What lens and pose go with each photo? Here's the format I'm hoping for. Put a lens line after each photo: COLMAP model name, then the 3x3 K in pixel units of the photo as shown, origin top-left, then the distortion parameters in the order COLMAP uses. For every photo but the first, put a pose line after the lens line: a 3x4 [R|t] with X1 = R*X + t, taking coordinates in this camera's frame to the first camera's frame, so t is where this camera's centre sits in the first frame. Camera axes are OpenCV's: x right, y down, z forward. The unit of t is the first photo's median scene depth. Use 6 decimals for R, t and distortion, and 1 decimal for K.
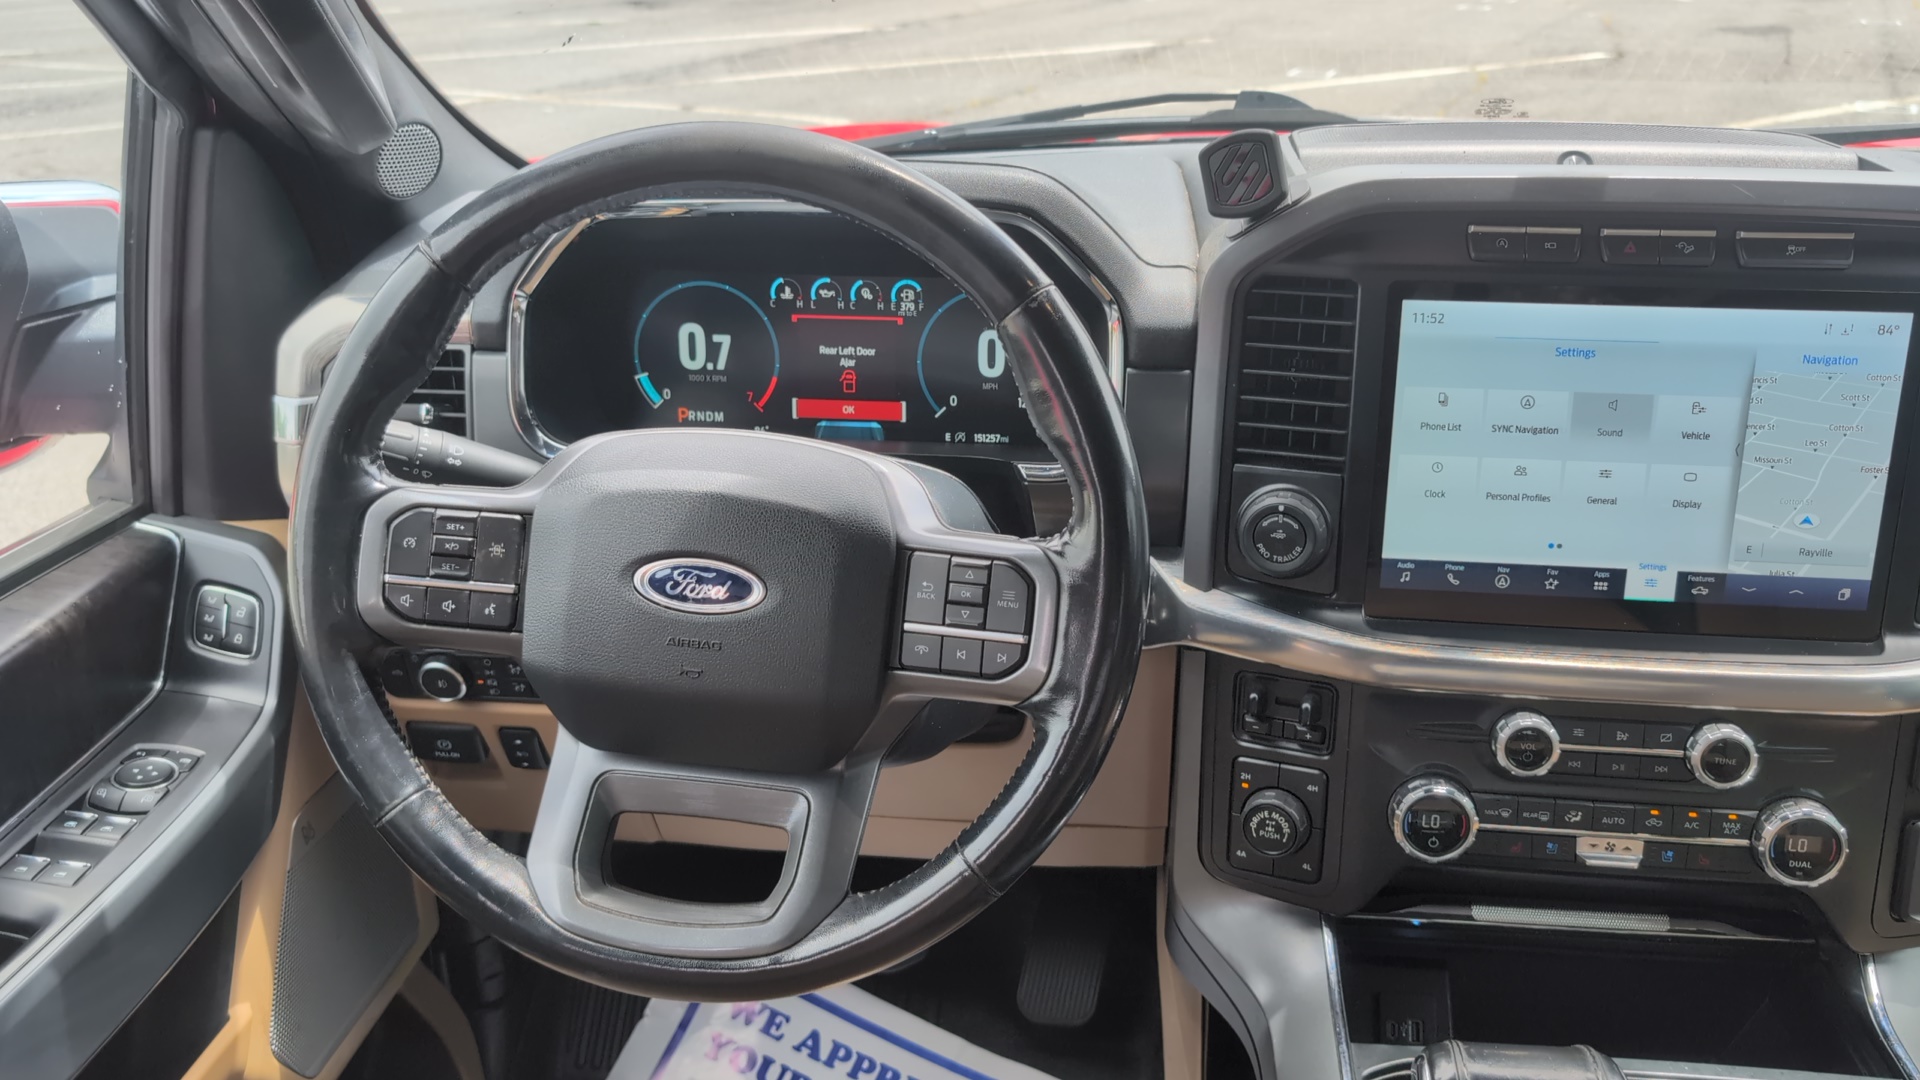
lens RADIAL K [[1603.0, 0, 960.0], [0, 1603.0, 565.4], [0, 0, 1]] dist [0.114522, -0.246723]
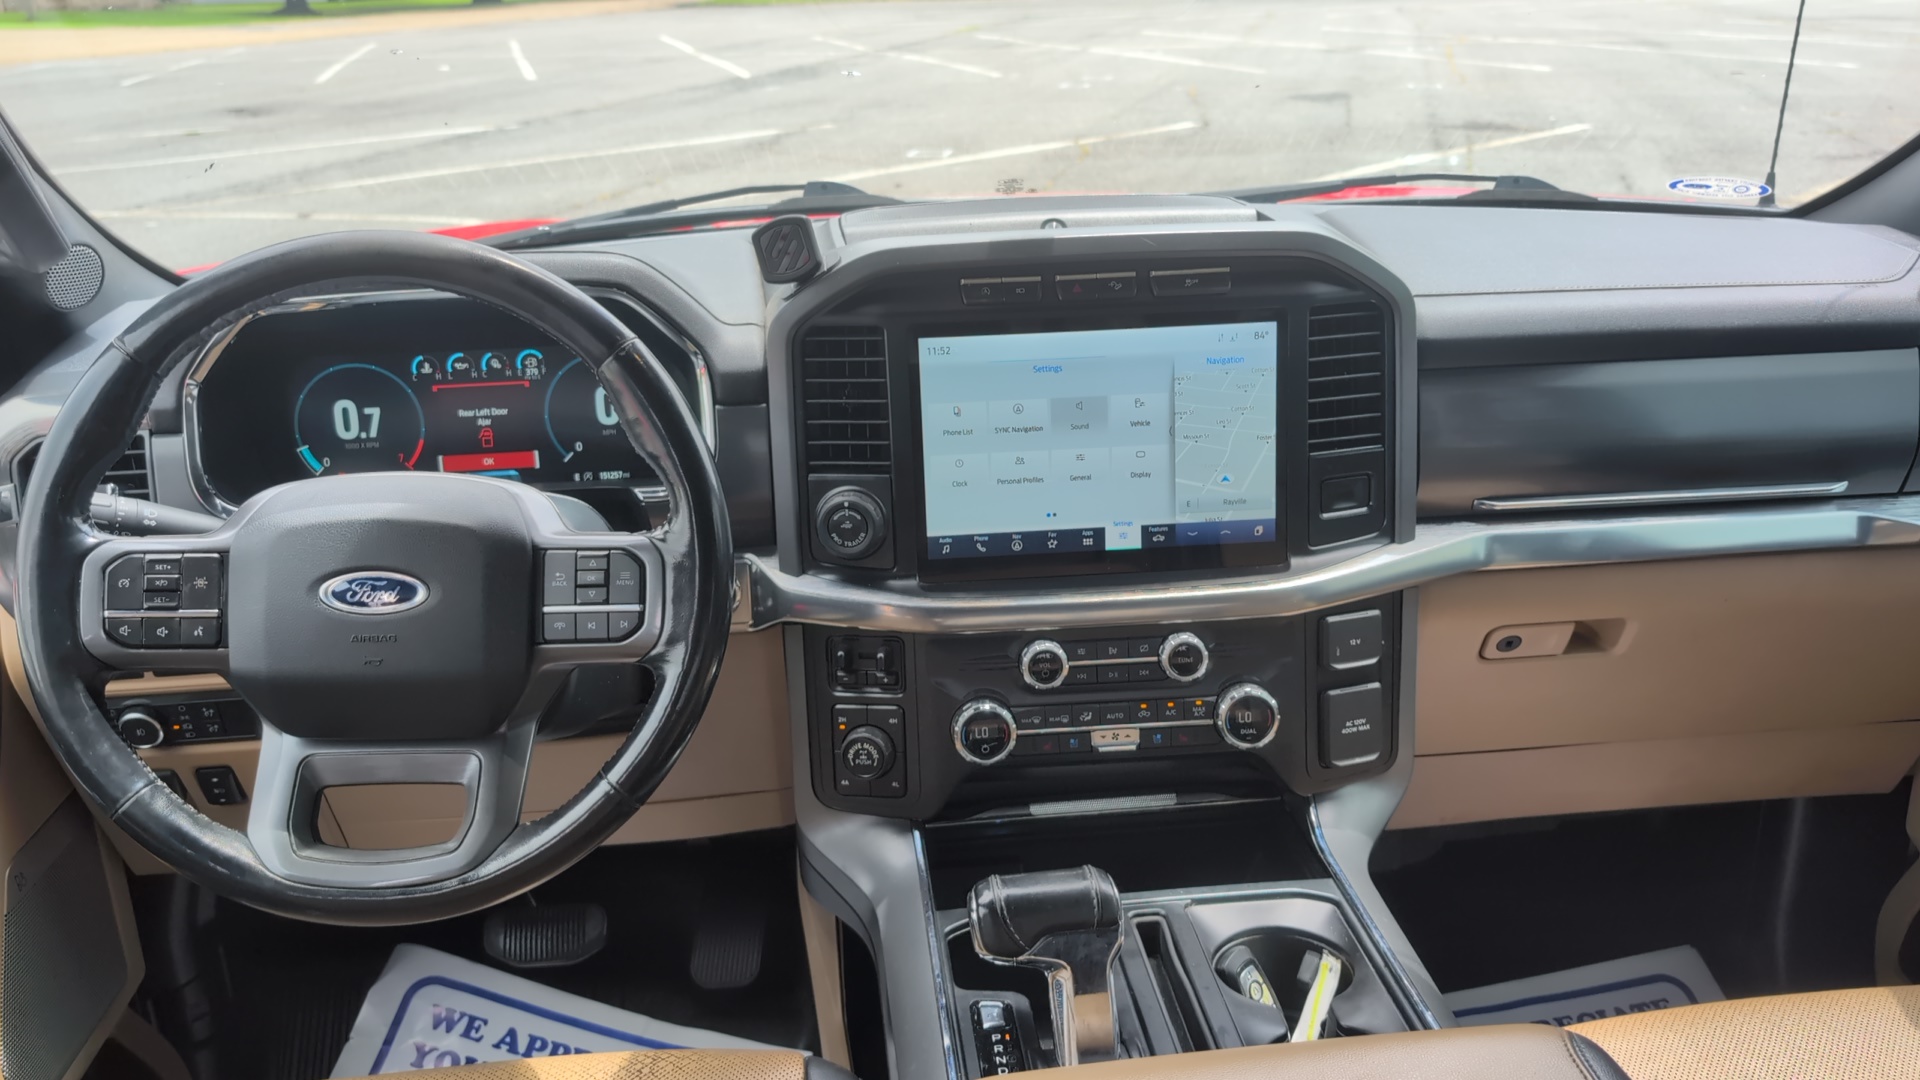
lens RADIAL K [[1605.7, 0, 960.0], [0, 1605.7, 540.0], [0, 0, 1]] dist [0.007268, -0.001592]
pose [[0.974631, -0.092643, 0.203744, 0.026693], [0.105159, 0.993123, -0.051464, 0.069410], [-0.197575, 0.071584, 0.977671, -0.266985]]
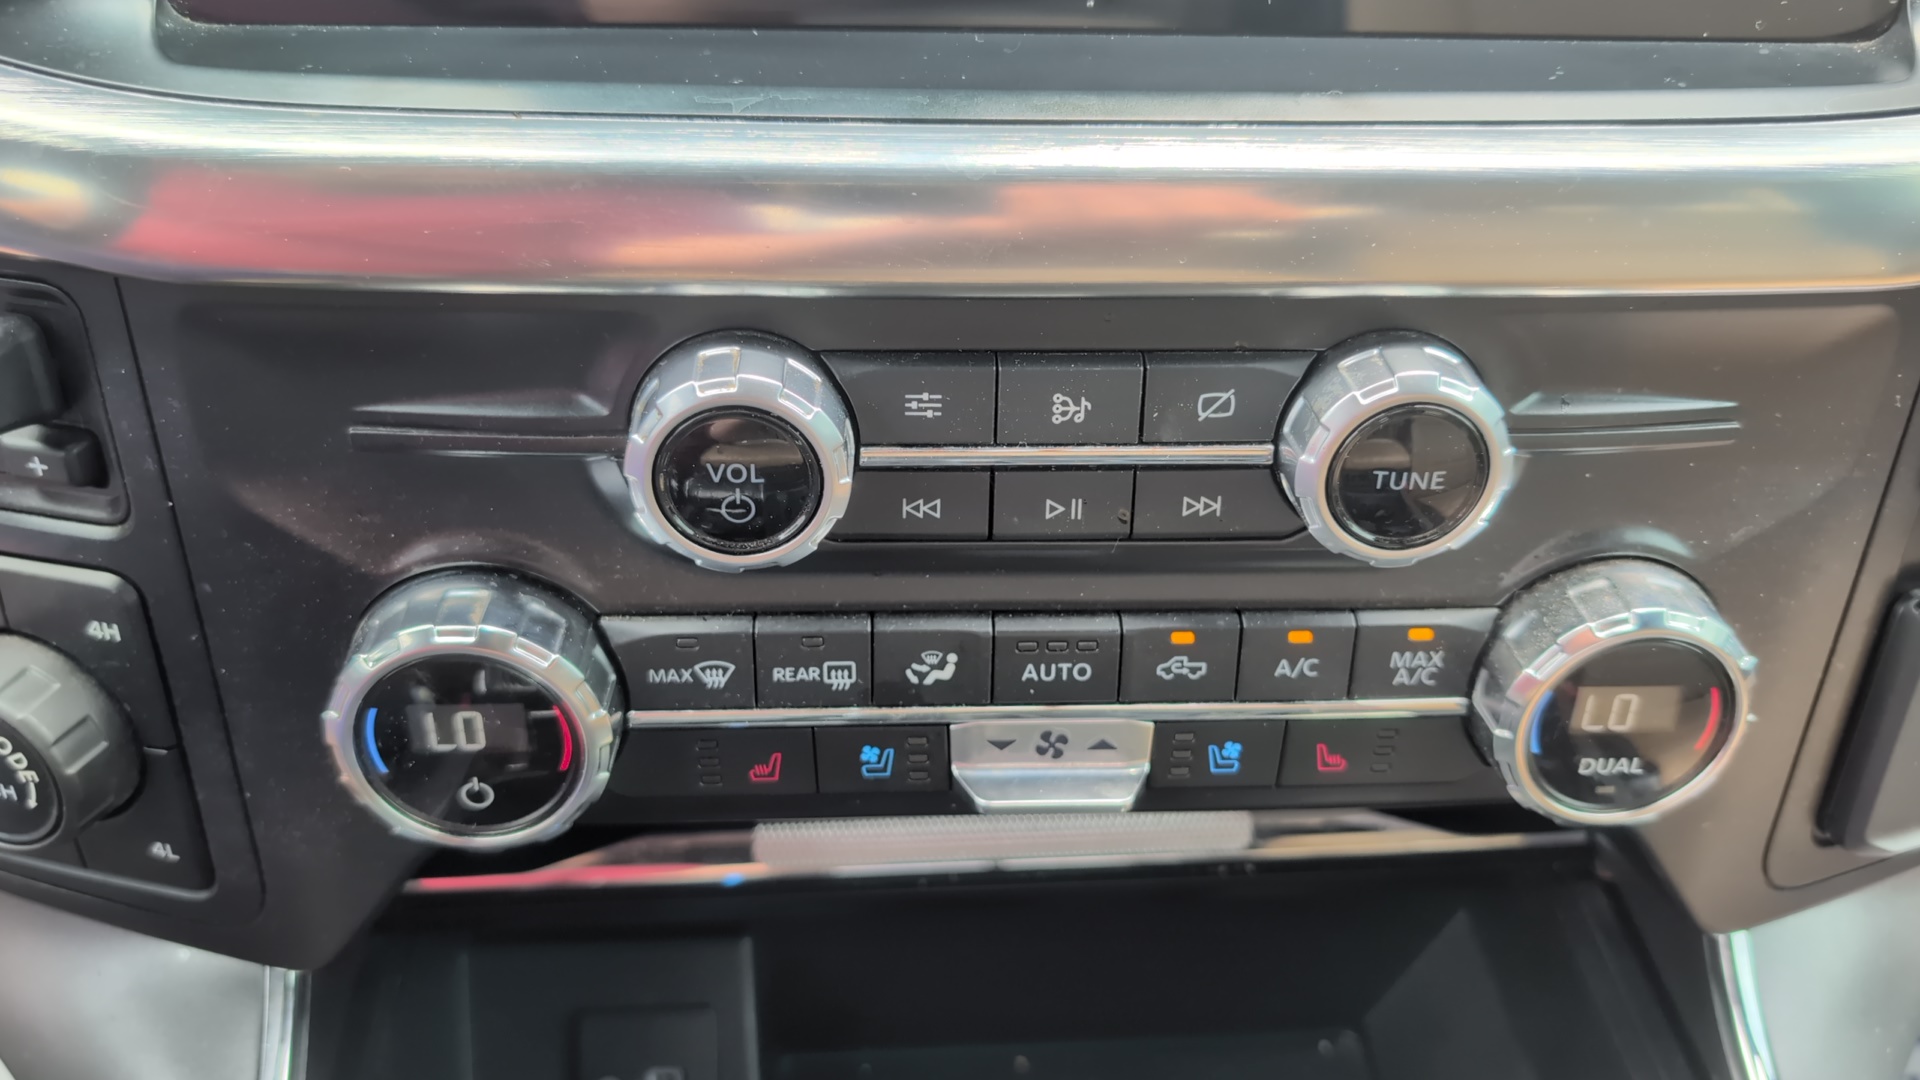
lens RADIAL K [[1471.6, 0, 960.0], [0, 1471.6, 540.0], [0, 0, 1]] dist [0.001007, 0.000574]
pose [[0.985216, -0.085907, 0.148219, 0.348368], [0.039976, 0.956583, 0.288705, 0.052091], [-0.166586, -0.278512, 0.945875, 0.752188]]
